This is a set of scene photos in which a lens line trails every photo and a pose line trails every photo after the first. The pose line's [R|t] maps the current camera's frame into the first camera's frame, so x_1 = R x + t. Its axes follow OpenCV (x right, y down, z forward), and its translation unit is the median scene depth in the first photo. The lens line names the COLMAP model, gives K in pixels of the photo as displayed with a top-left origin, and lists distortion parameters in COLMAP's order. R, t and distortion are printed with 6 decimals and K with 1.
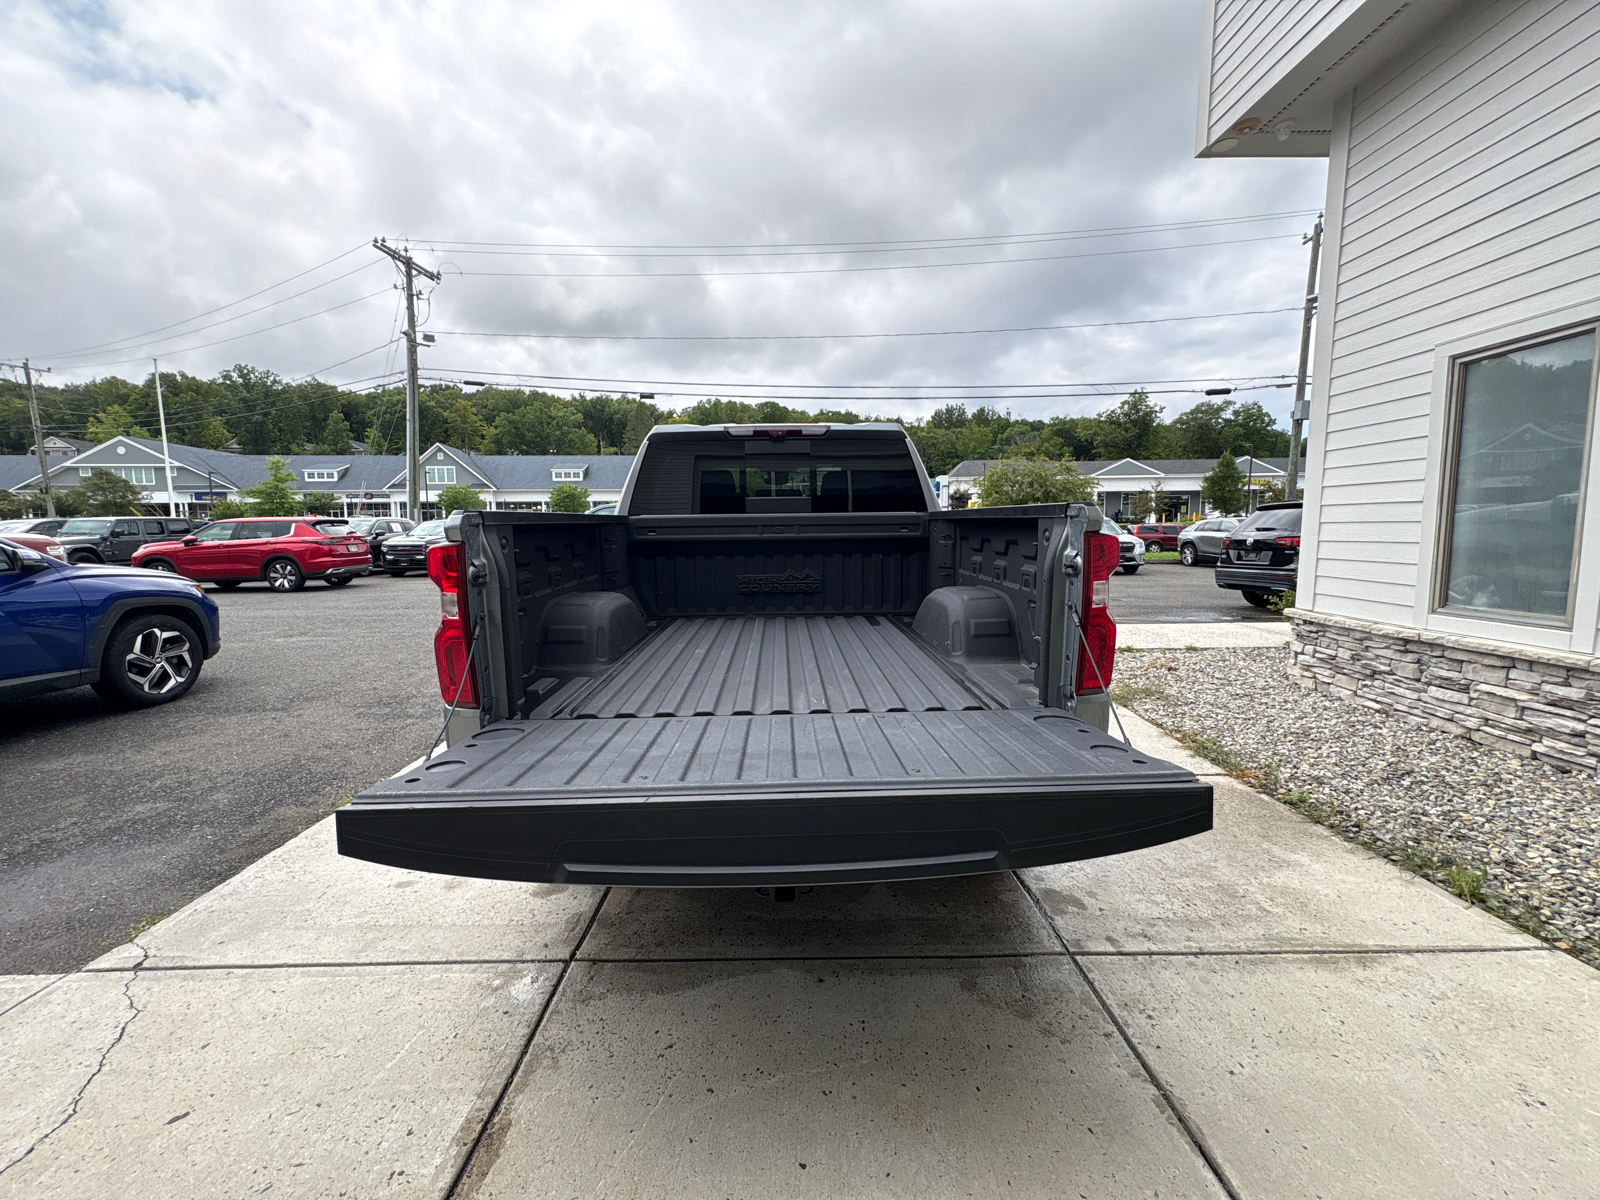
lens RADIAL K [[638.8, 0, 797.0], [0, 638.8, 597.6], [0, 0, 1]] dist [-0.000150, 0.000635]
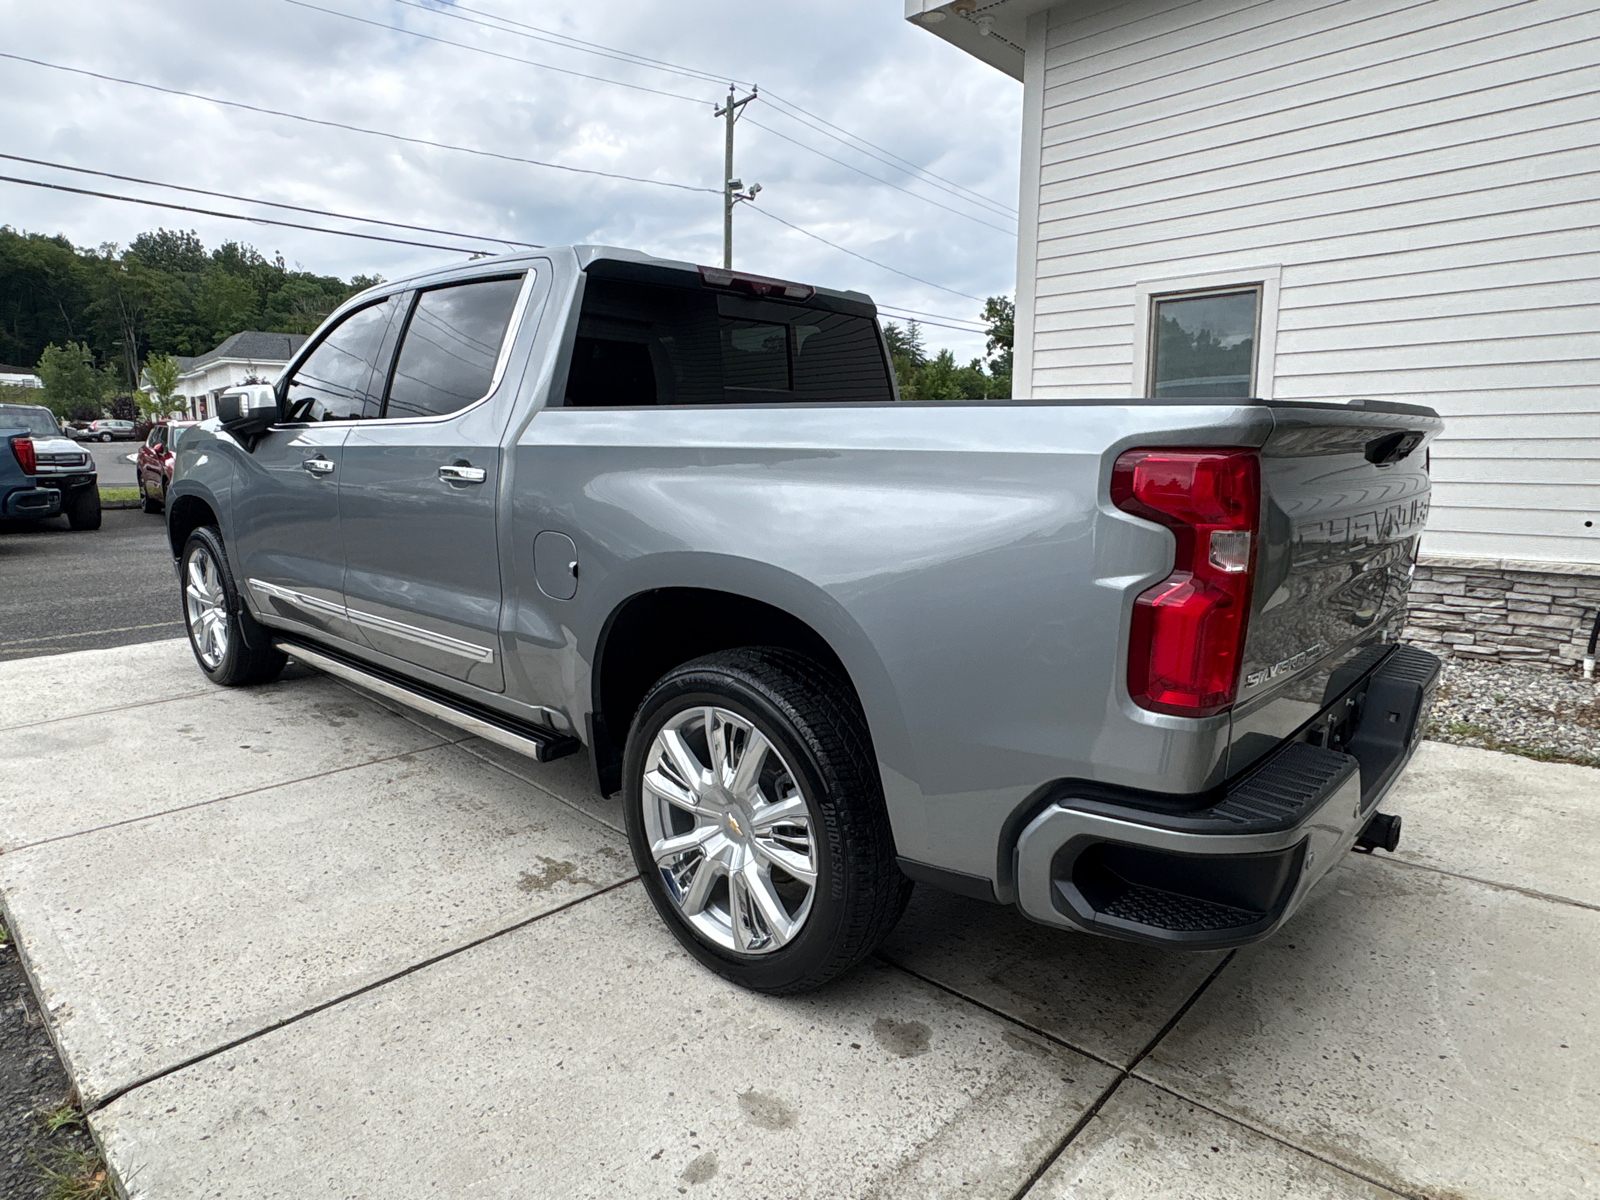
lens RADIAL K [[928.9, 0, 795.0], [0, 928.9, 596.6], [0, 0, 1]] dist [0.001792, -0.000556]
pose [[0.689117, -0.108915, 0.716418, -0.105233], [0.070815, 0.994030, 0.083002, -0.003565], [-0.721182, -0.006465, 0.692716, 0.048057]]
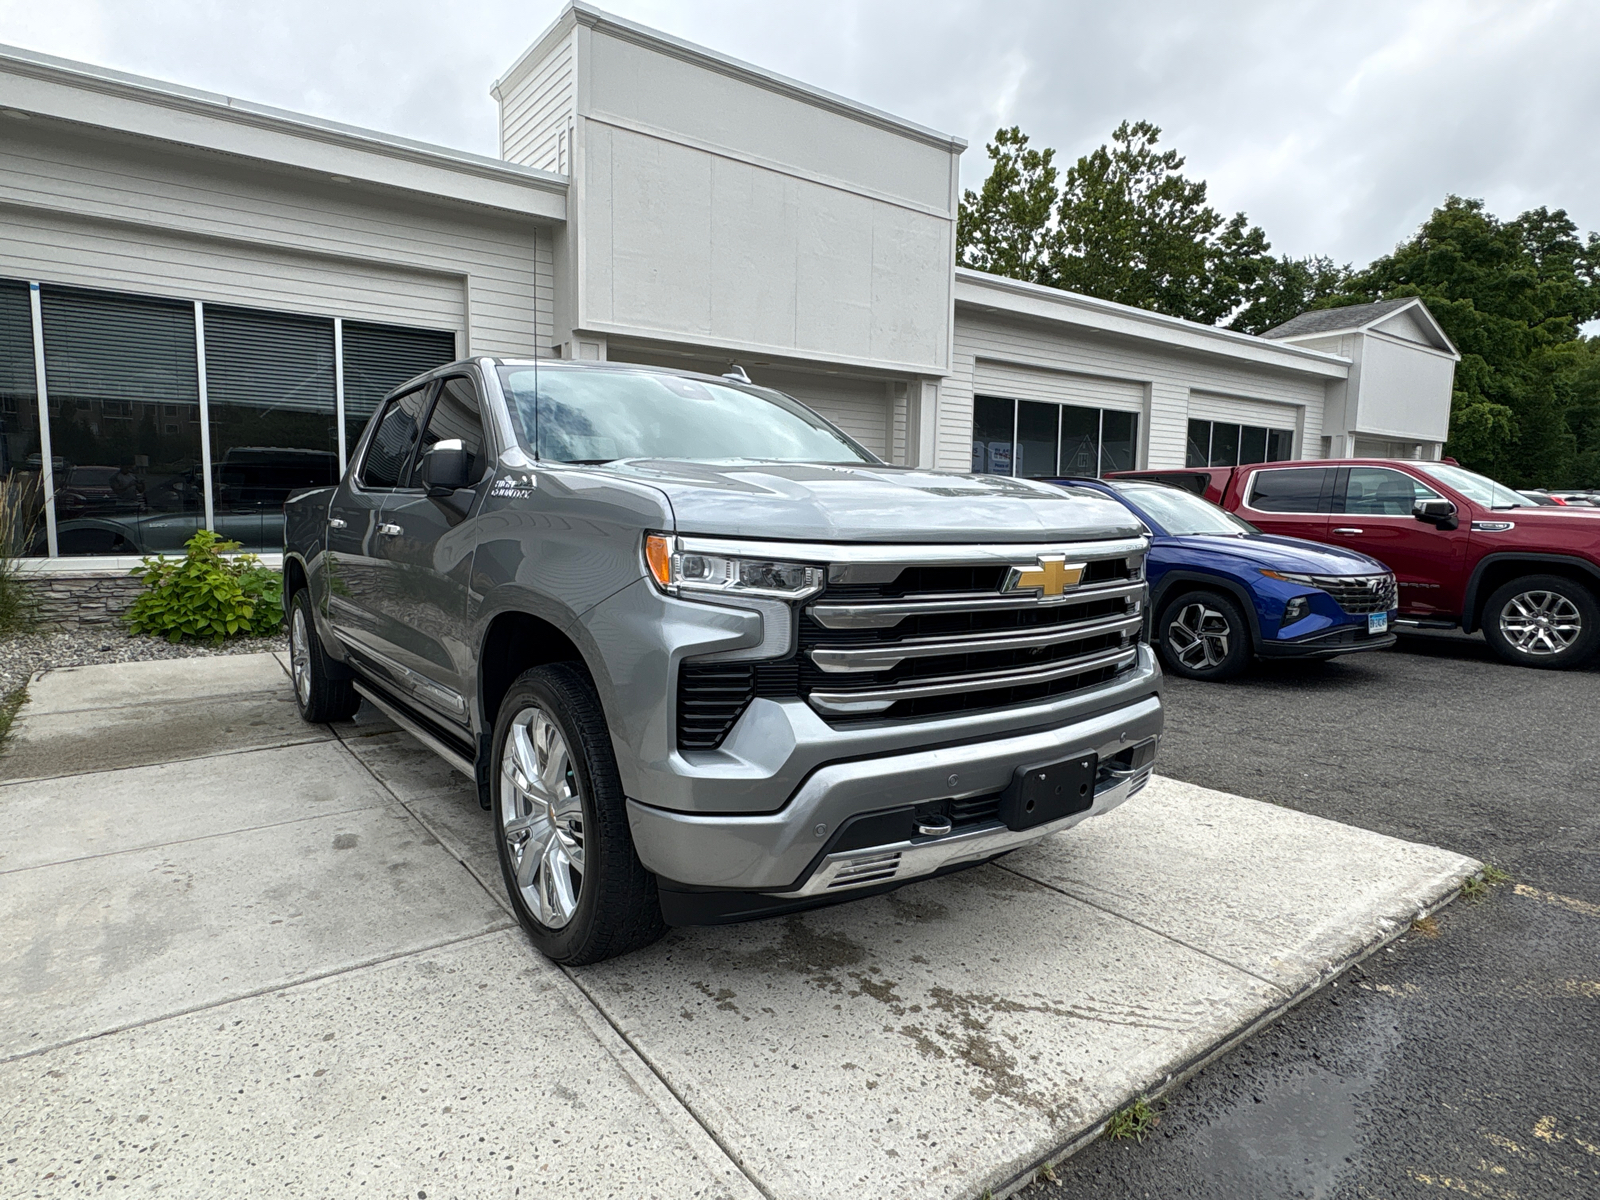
lens RADIAL K [[898.9, 0, 796.4], [0, 898.9, 599.0], [0, 0, 1]] dist [0.001235, 0.000054]
pose [[-0.808989, 0.063888, -0.584342, 0.071137], [-0.069644, 0.976658, 0.203198, -0.043636], [0.583684, 0.205081, -0.785656, 0.374721]]
